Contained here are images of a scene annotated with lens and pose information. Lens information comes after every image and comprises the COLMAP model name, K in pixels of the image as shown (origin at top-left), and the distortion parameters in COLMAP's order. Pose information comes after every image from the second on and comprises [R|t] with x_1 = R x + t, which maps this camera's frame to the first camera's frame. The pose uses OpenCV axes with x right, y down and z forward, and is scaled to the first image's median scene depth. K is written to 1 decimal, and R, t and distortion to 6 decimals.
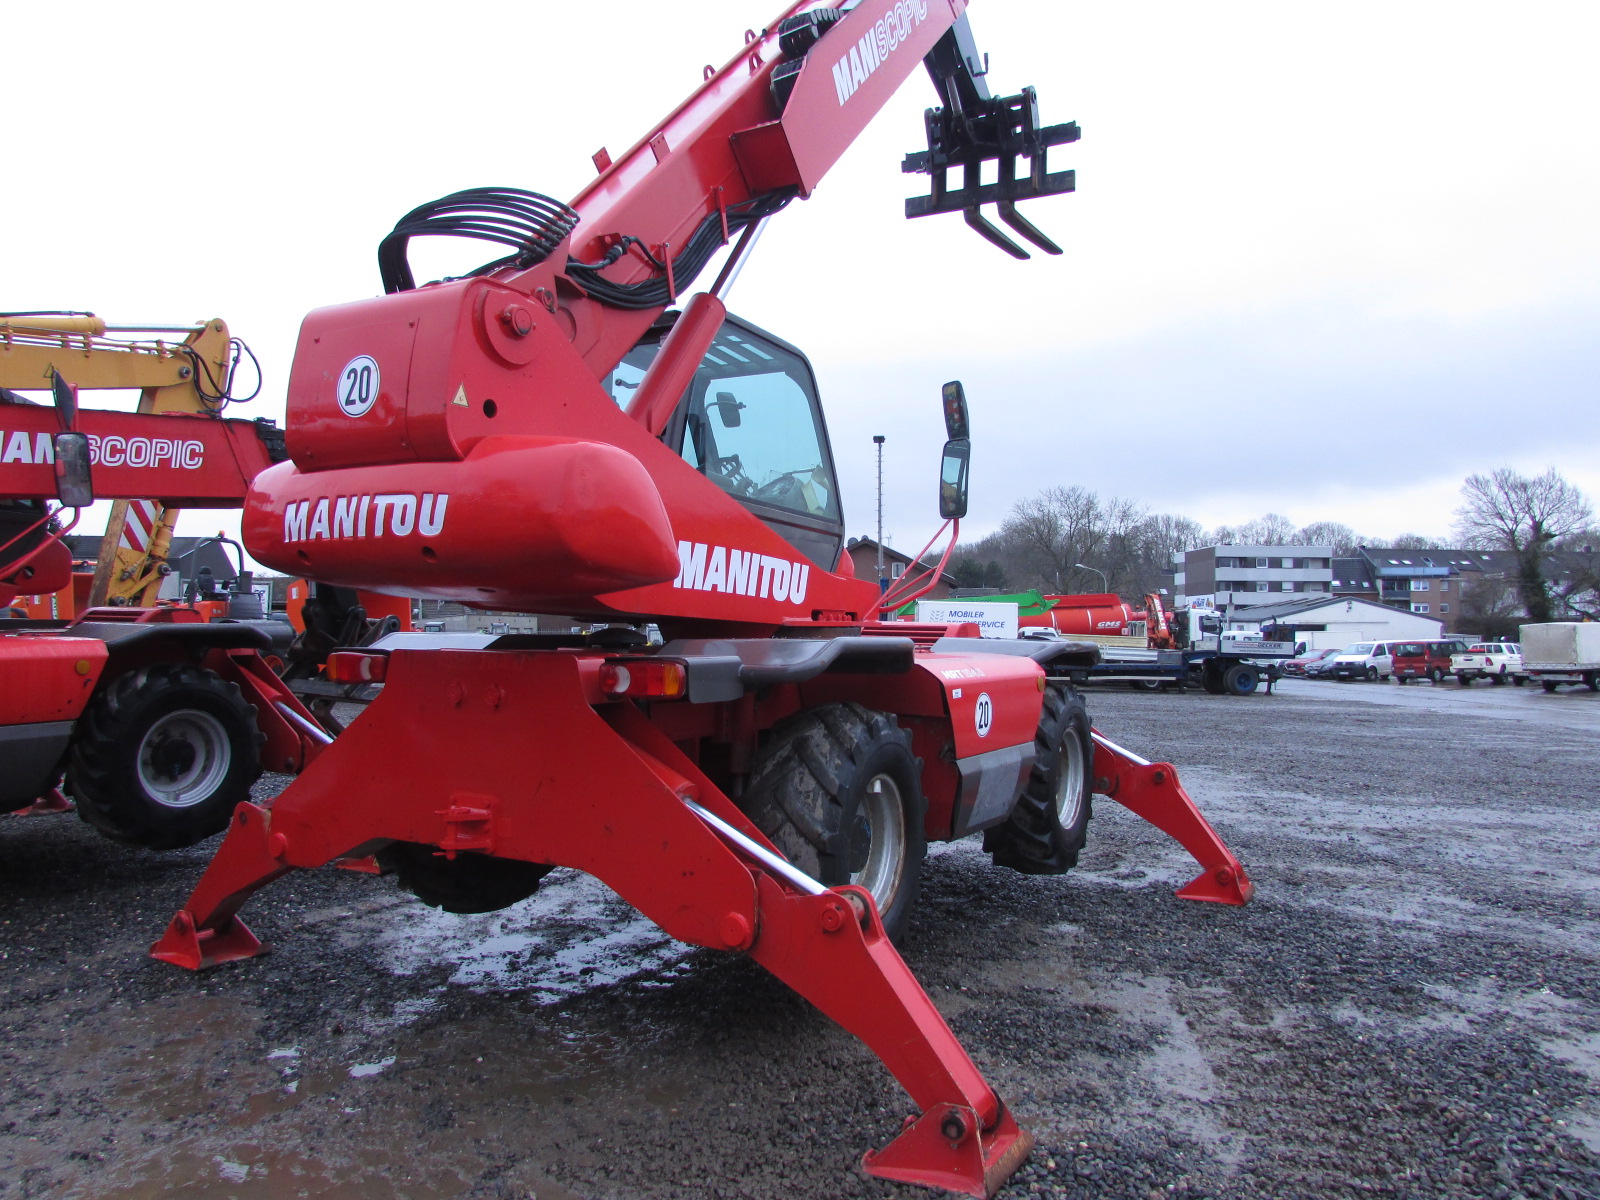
lens RADIAL K [[1129.1, 0, 794.8], [0, 1129.1, 597.1], [0, 0, 1]] dist [-0.007863, 0.000118]
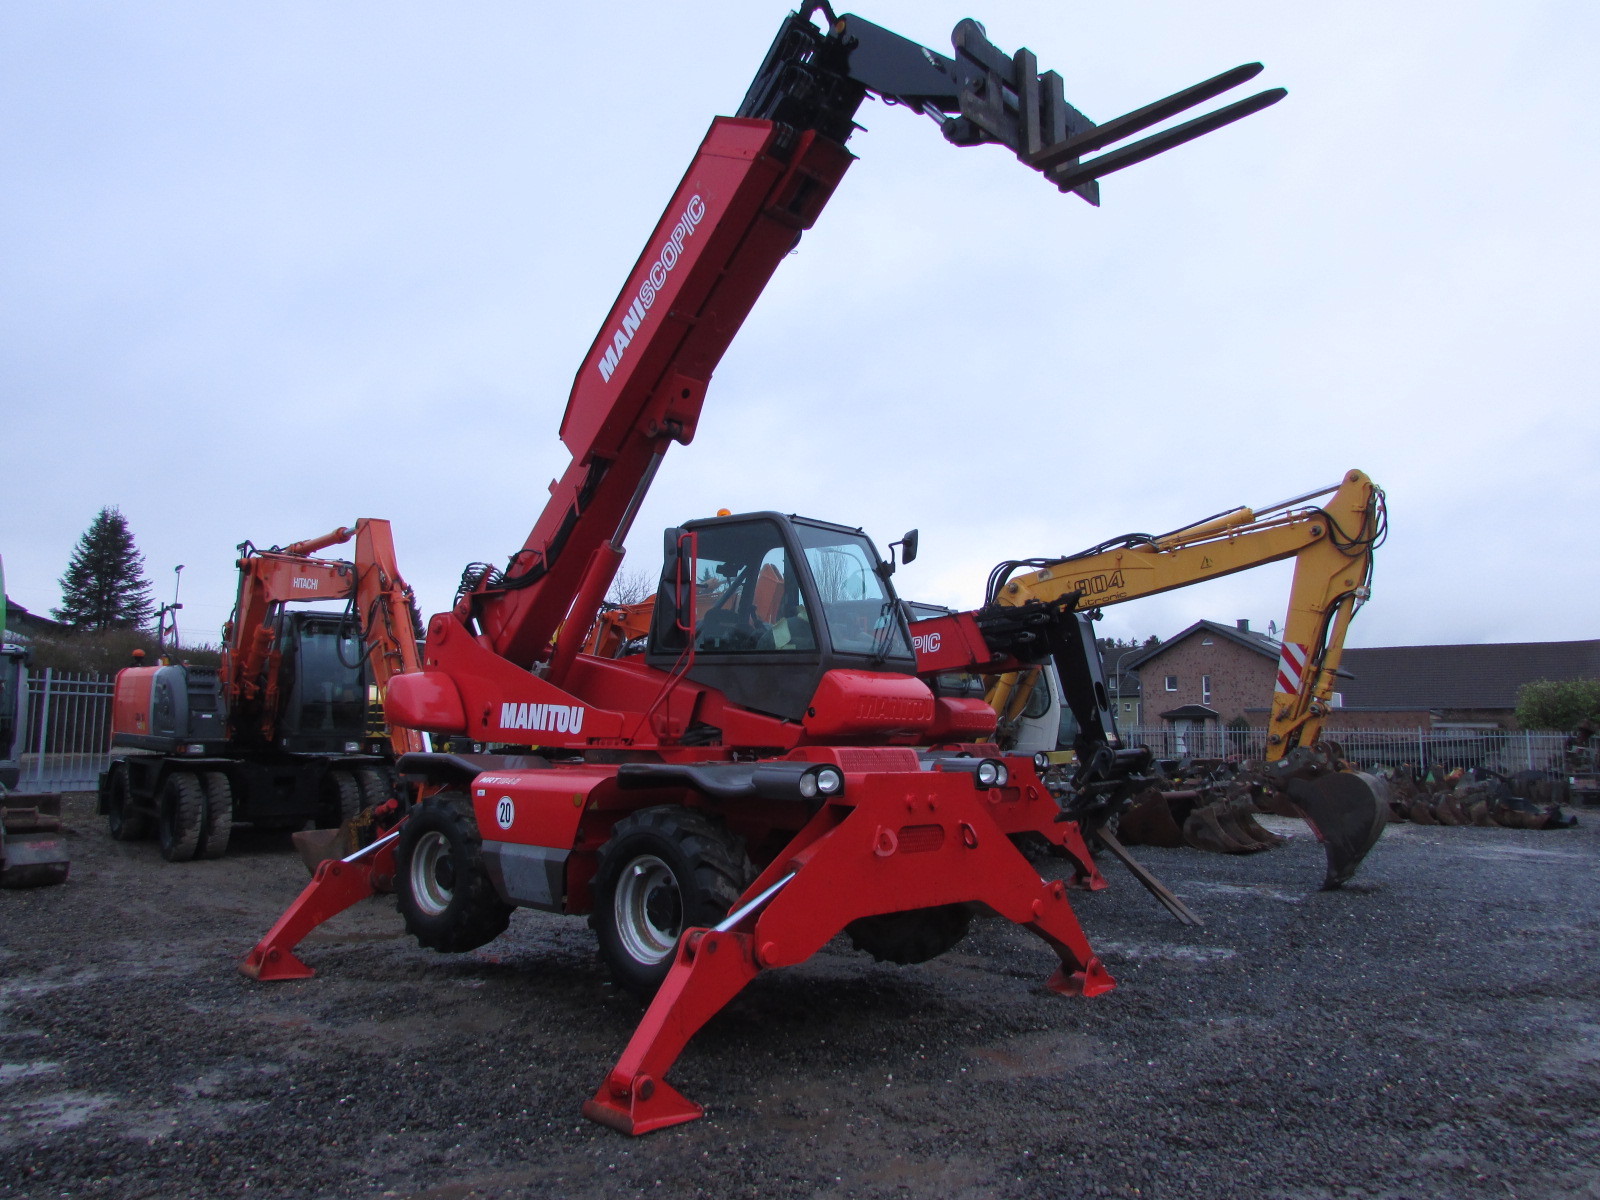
lens RADIAL K [[1129.1, 0, 793.2], [0, 1129.1, 599.4], [0, 0, 1]] dist [-0.007863, 0.000118]
pose [[-0.217214, -0.137036, -0.966457, 1.442544], [0.012258, 0.989636, -0.143078, 0.048421], [0.976047, -0.042925, -0.213283, 1.640678]]
